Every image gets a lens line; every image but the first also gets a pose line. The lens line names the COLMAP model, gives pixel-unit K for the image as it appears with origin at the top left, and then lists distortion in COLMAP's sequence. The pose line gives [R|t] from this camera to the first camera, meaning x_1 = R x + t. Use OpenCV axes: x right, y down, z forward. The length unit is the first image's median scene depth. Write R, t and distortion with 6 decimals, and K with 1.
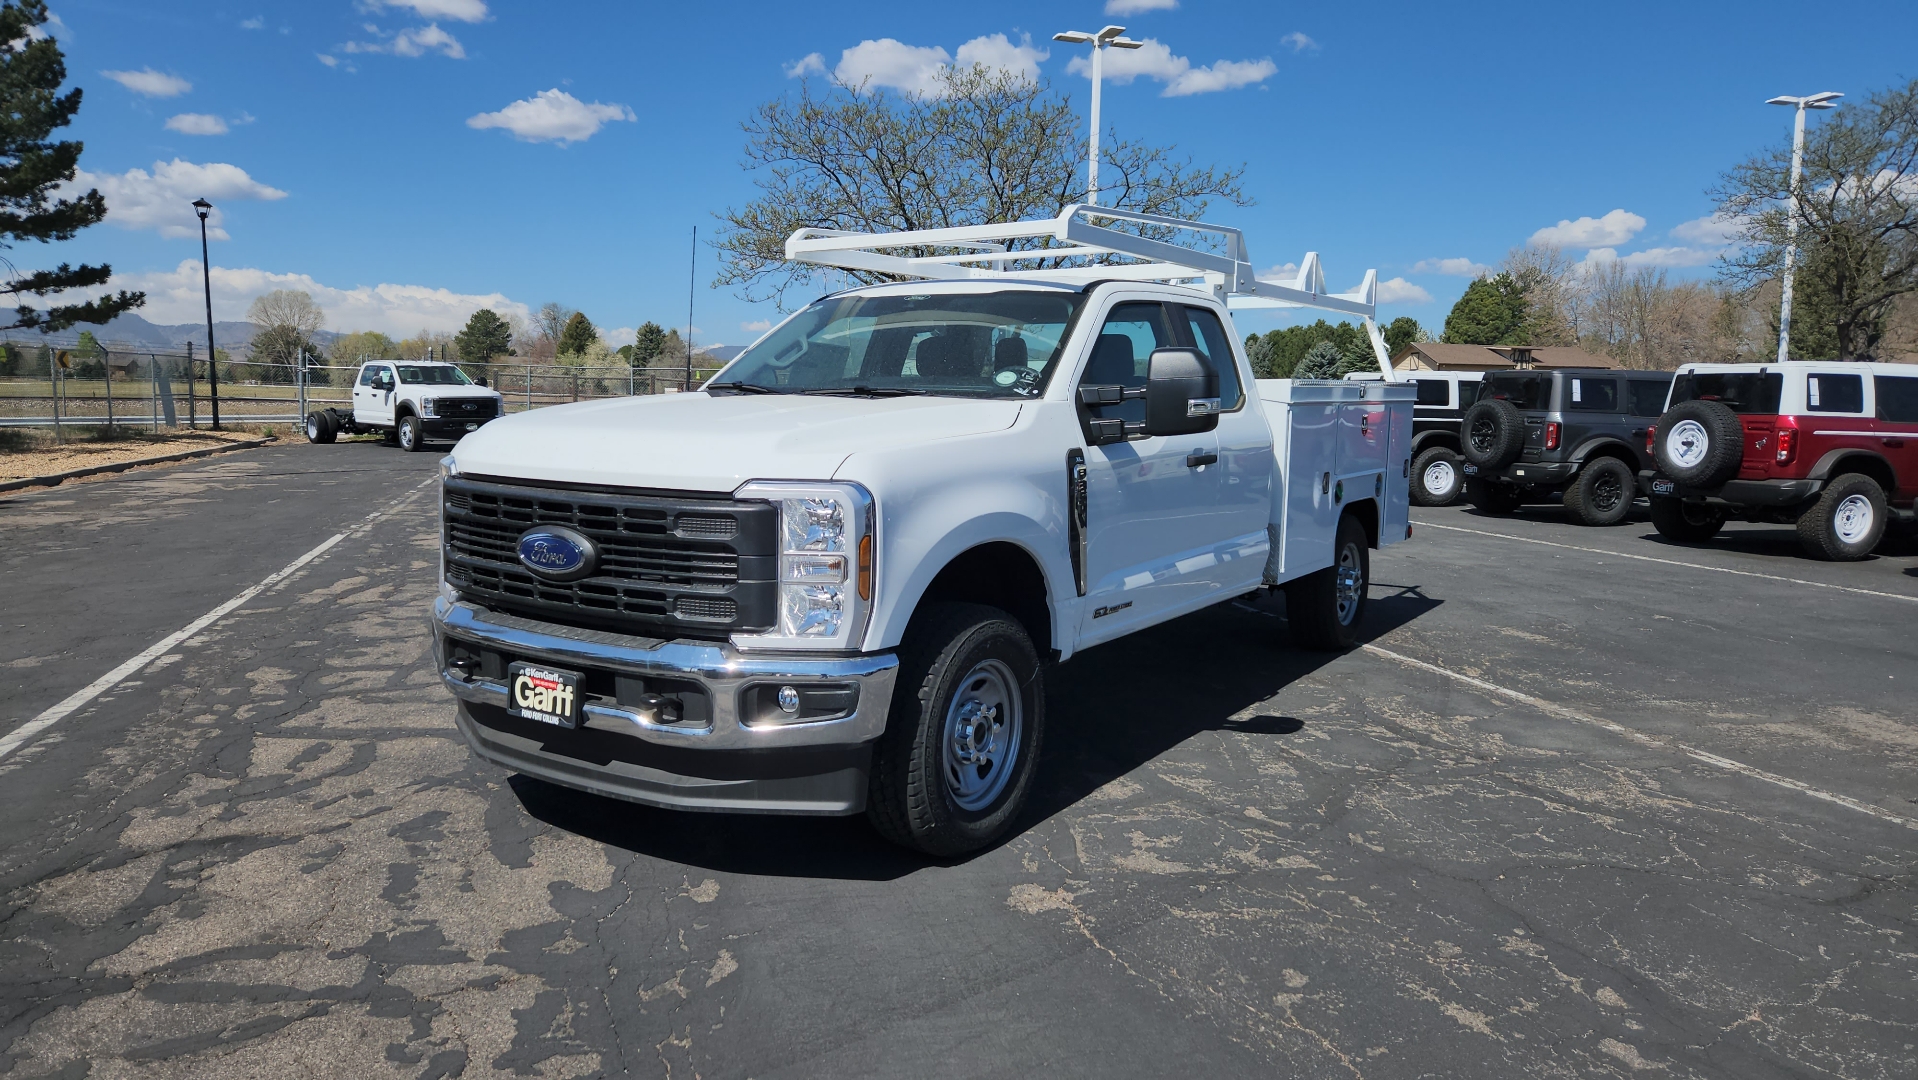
lens RADIAL K [[1273.8, 0, 924.2], [0, 1273.8, 544.8], [0, 0, 1]] dist [0.062823, -0.037951]
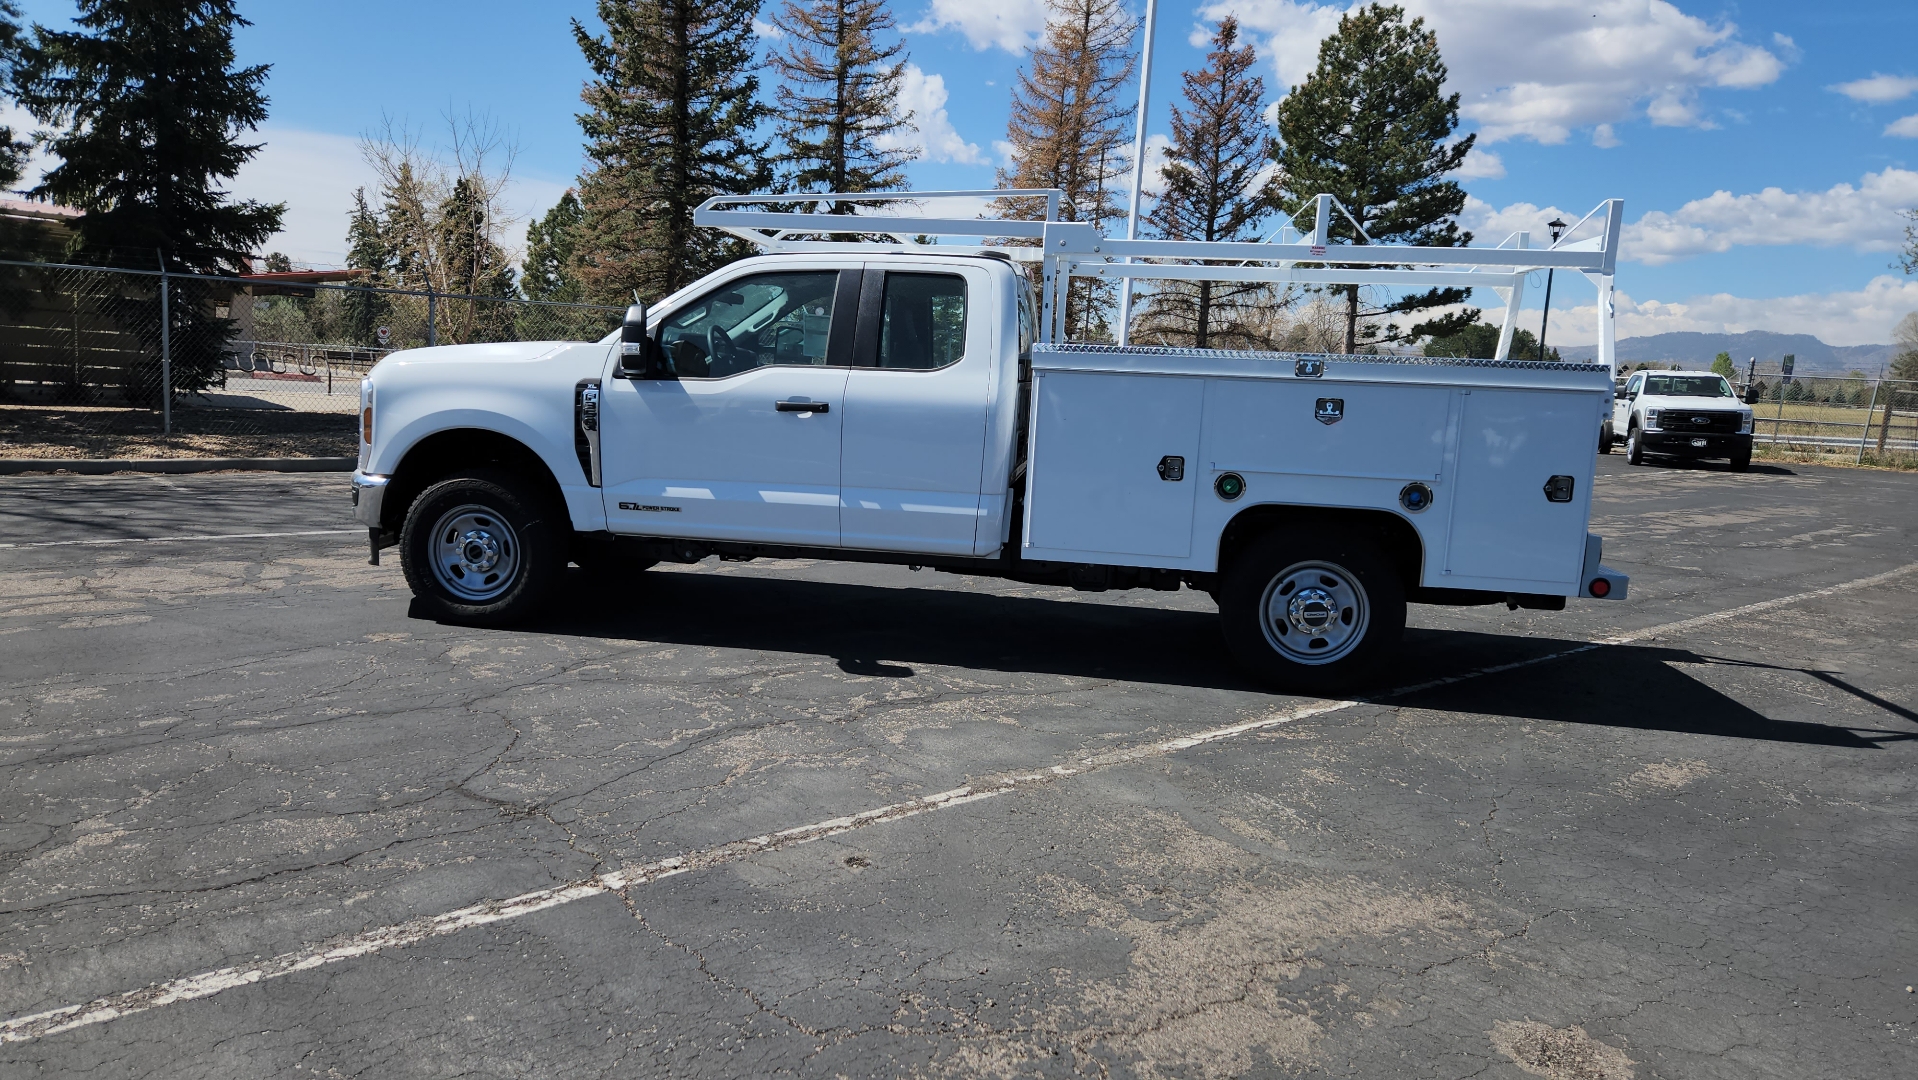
lens RADIAL K [[1283.4, 0, 924.7], [0, 1283.4, 542.8], [0, 0, 1]] dist [0.079357, -0.066110]
pose [[0.424918, 0.131959, -0.895562, 1.360641], [-0.149377, 0.985977, 0.074406, -0.050962], [0.892822, 0.102160, 0.438671, 0.636681]]
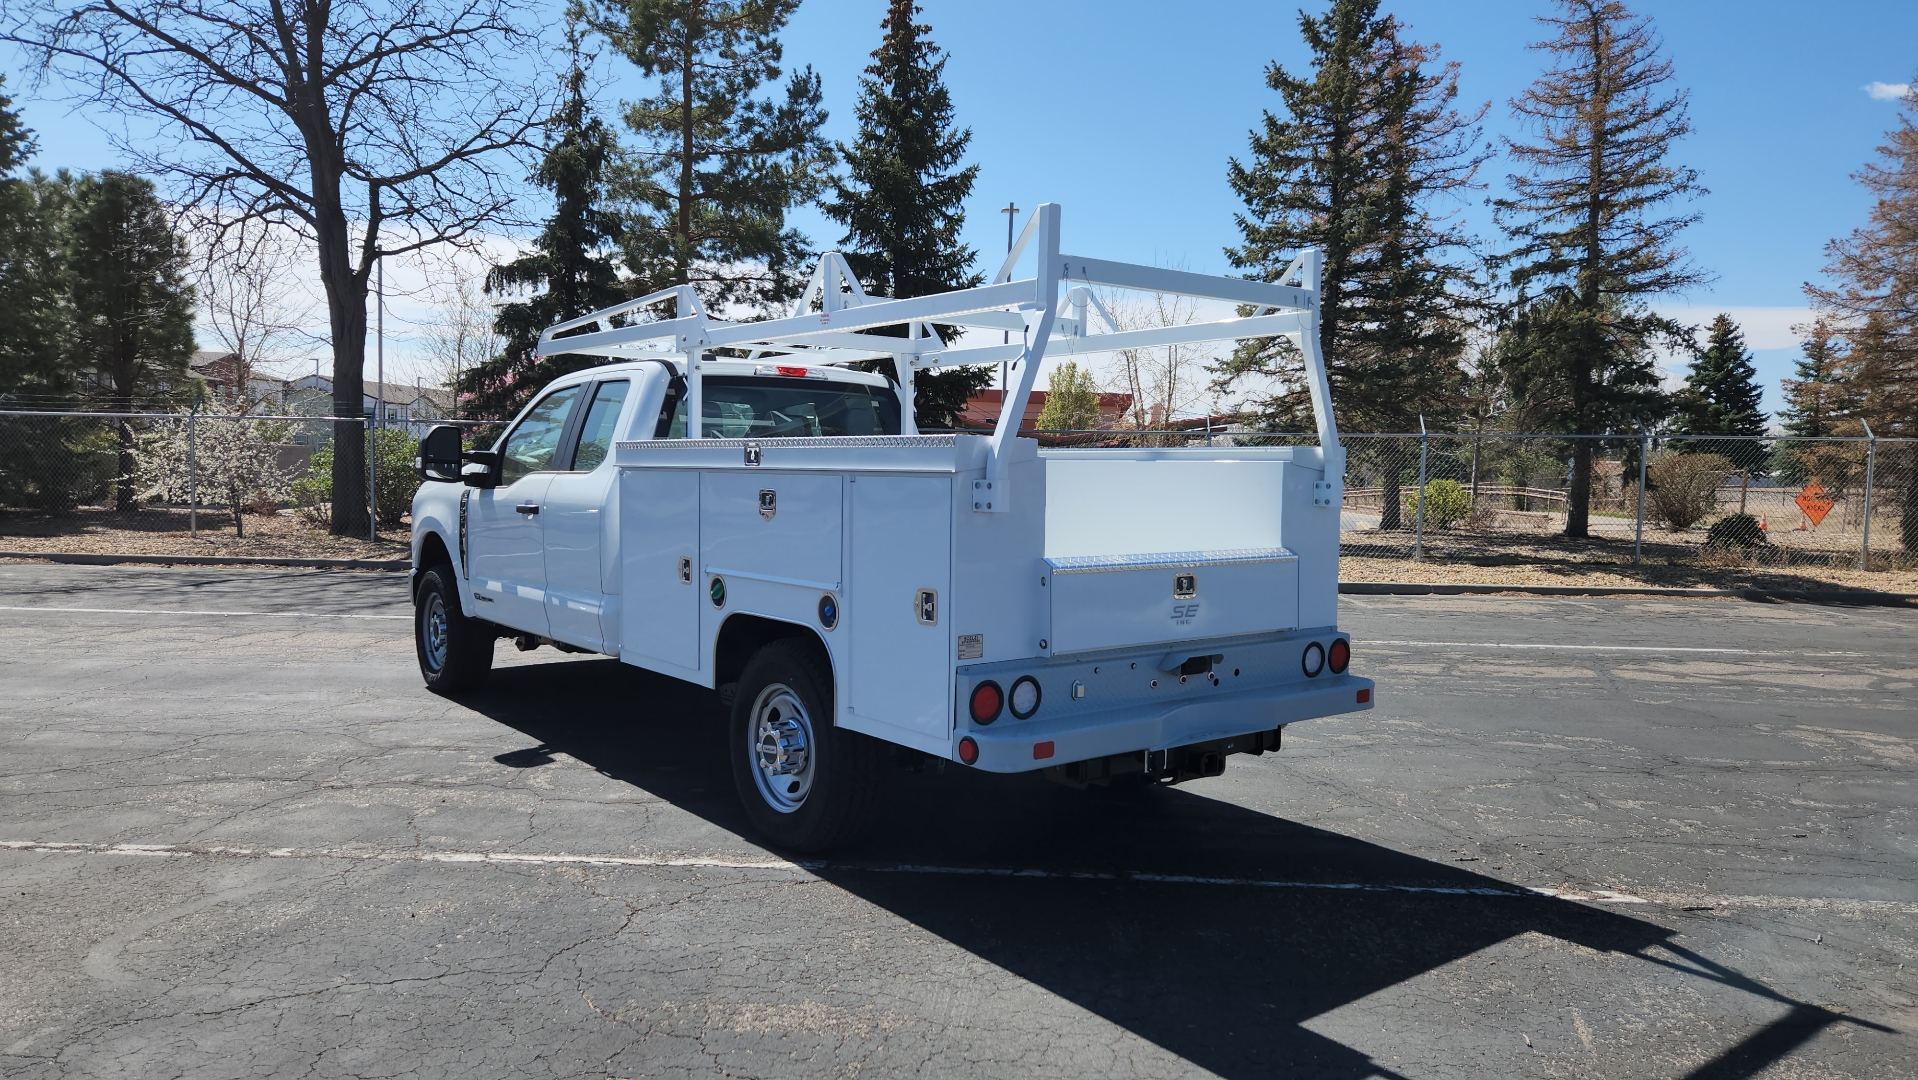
lens RADIAL K [[1283.4, 0, 924.7], [0, 1283.4, 542.8], [0, 0, 1]] dist [0.079357, -0.066110]
pose [[-0.312171, 0.039122, -0.949220, 1.345994], [-0.132837, 0.987539, 0.084387, -0.199325], [0.940693, 0.152434, -0.303084, 1.823361]]
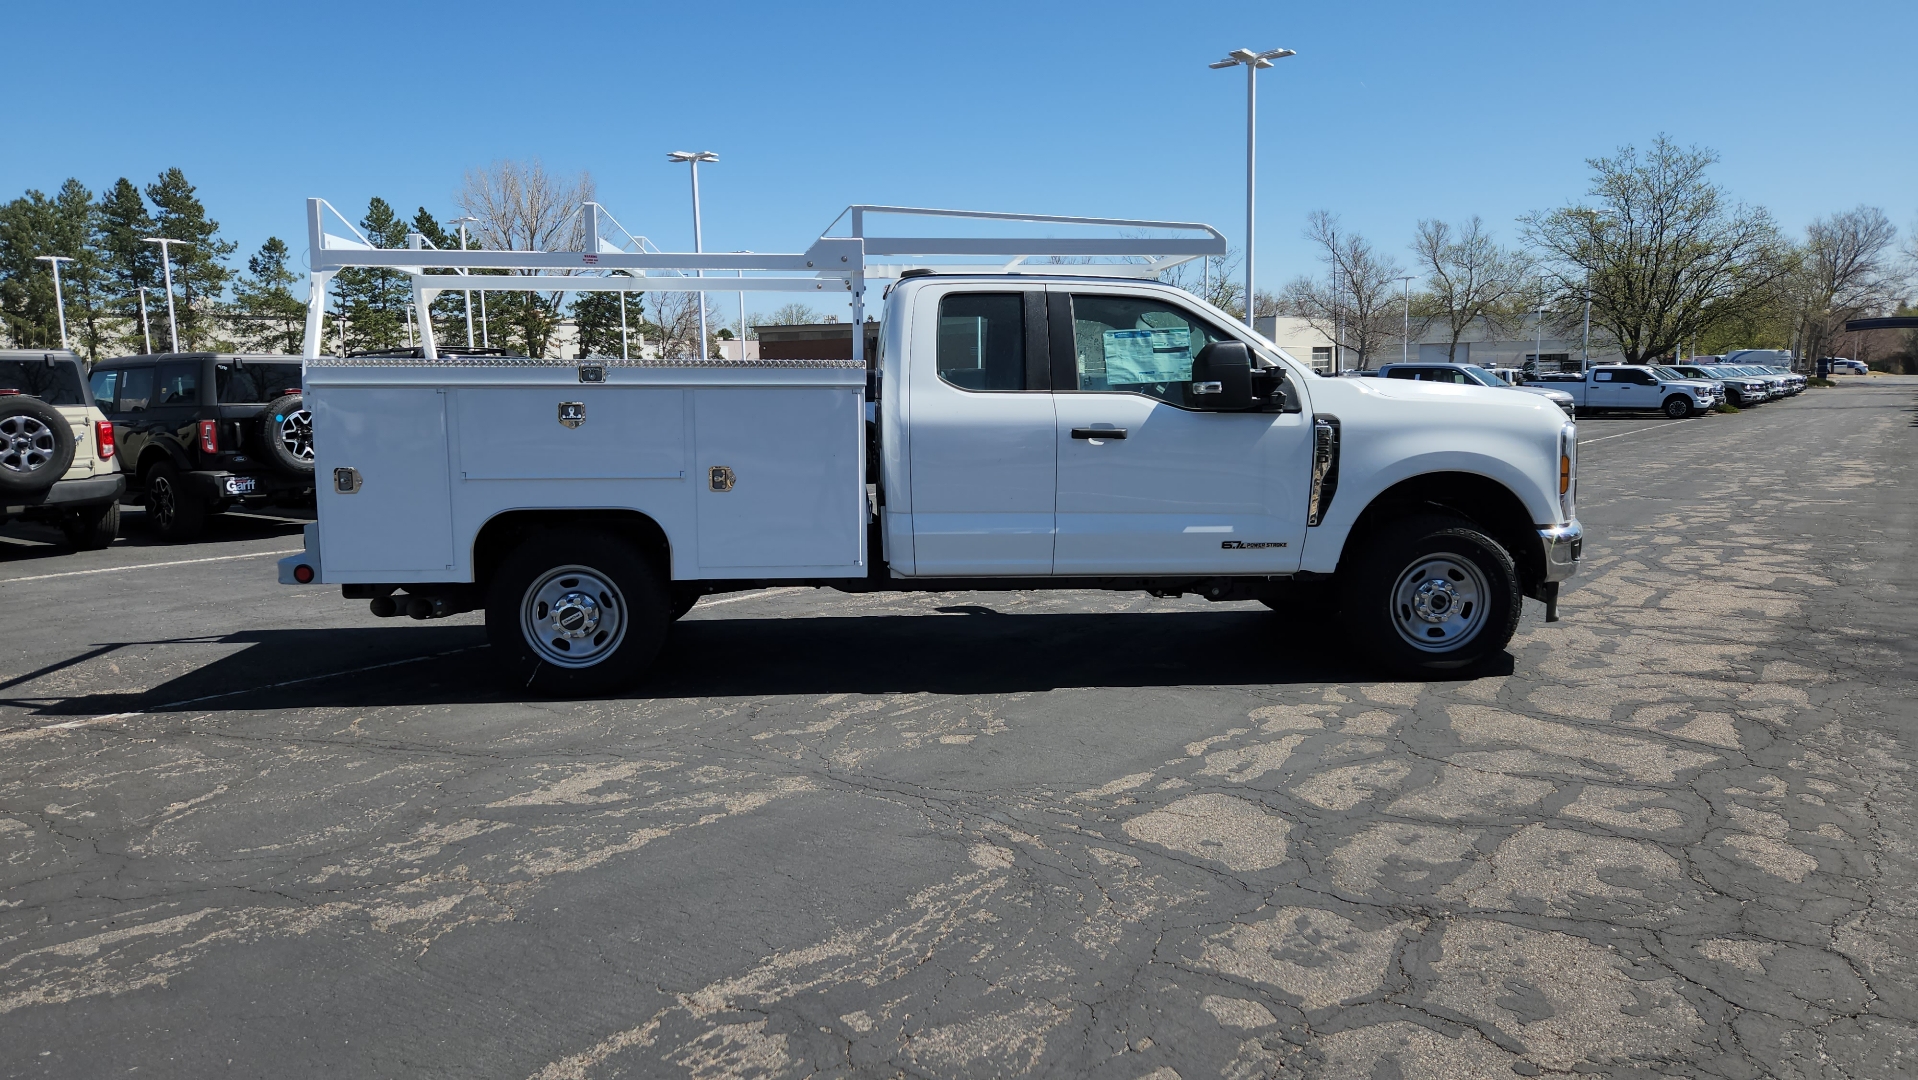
lens RADIAL K [[1283.4, 0, 924.7], [0, 1283.4, 542.8], [0, 0, 1]] dist [0.079357, -0.066110]
pose [[-0.606827, -0.106213, 0.787705, -0.922101], [0.094810, 0.974283, 0.204410, -0.254398], [-0.789159, 0.198724, -0.581151, 2.058742]]
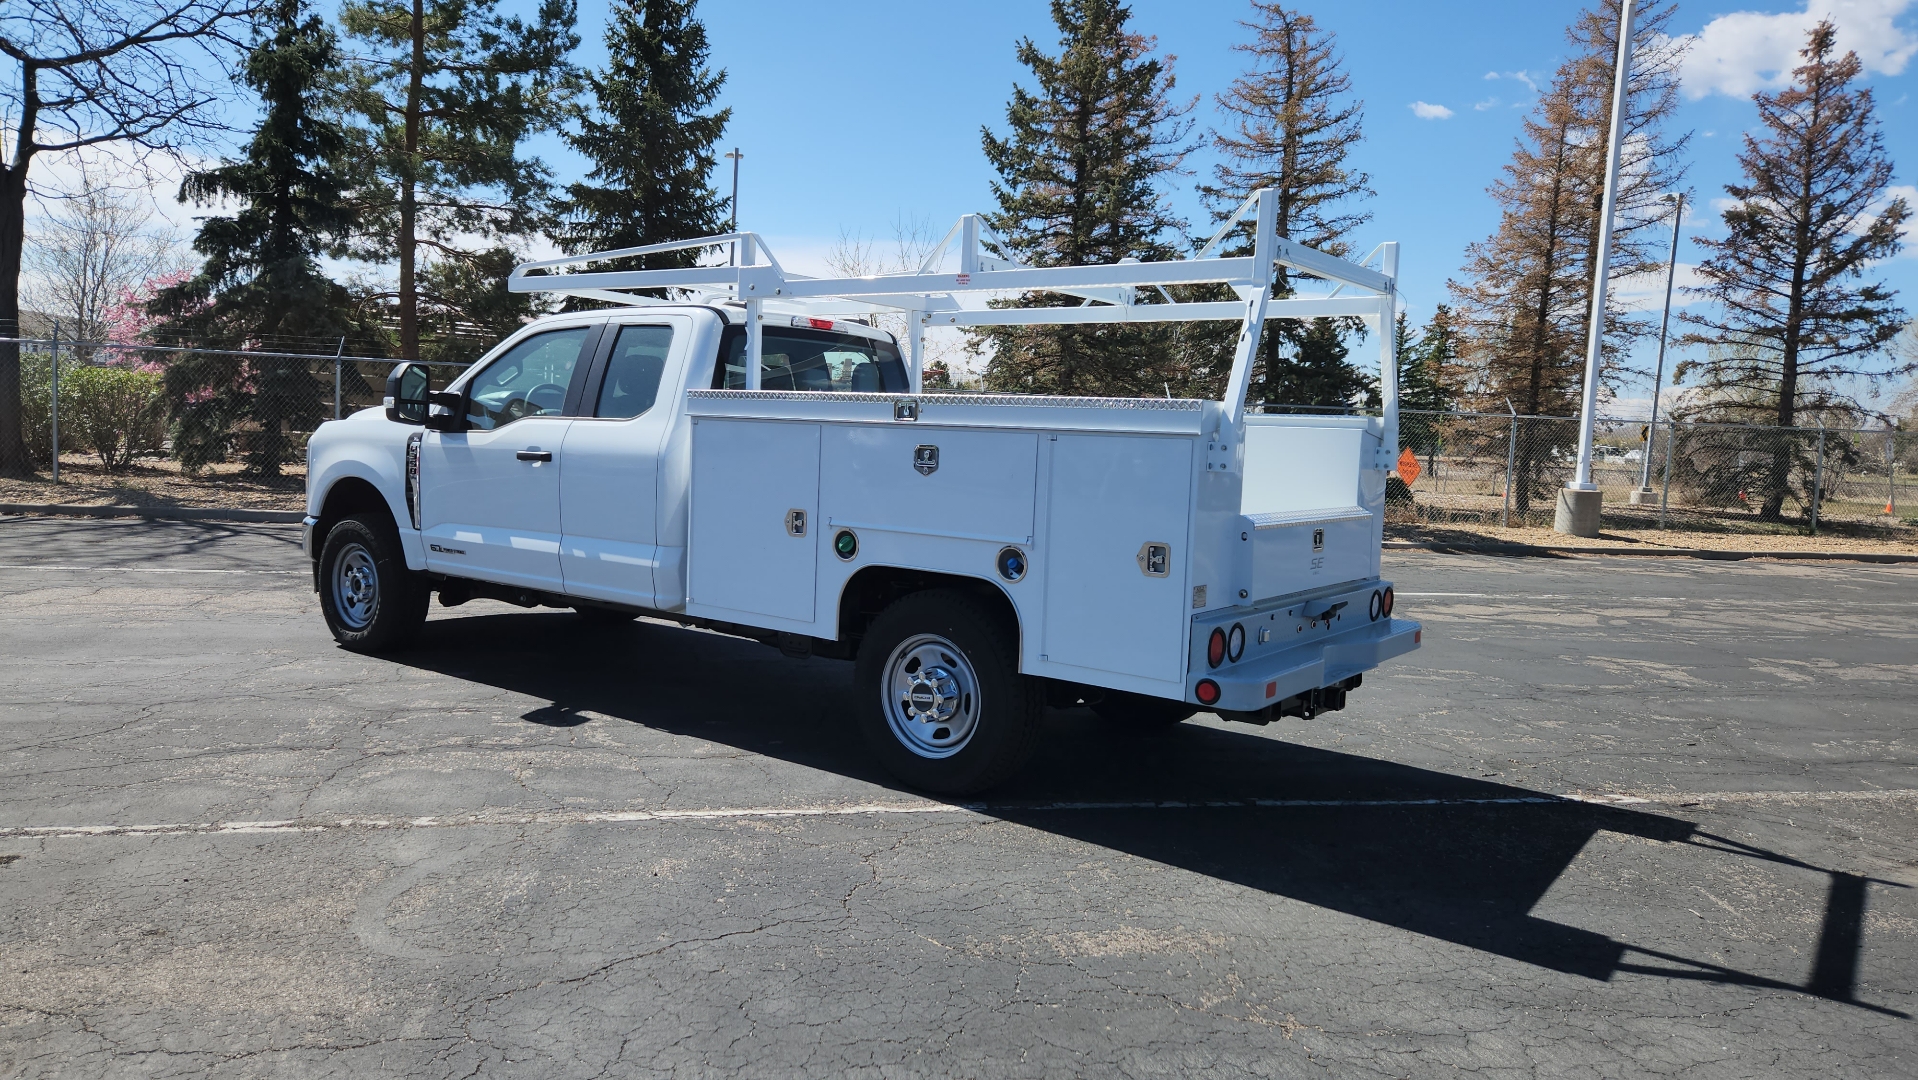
lens RADIAL K [[1285.3, 0, 915.5], [0, 1285.3, 533.2], [0, 0, 1]] dist [0.080342, -0.067956]
pose [[-0.052325, 0.067327, -0.996358, 1.450392], [-0.162669, 0.983824, 0.075023, -0.149158], [0.985292, 0.166002, -0.040527, 1.466997]]
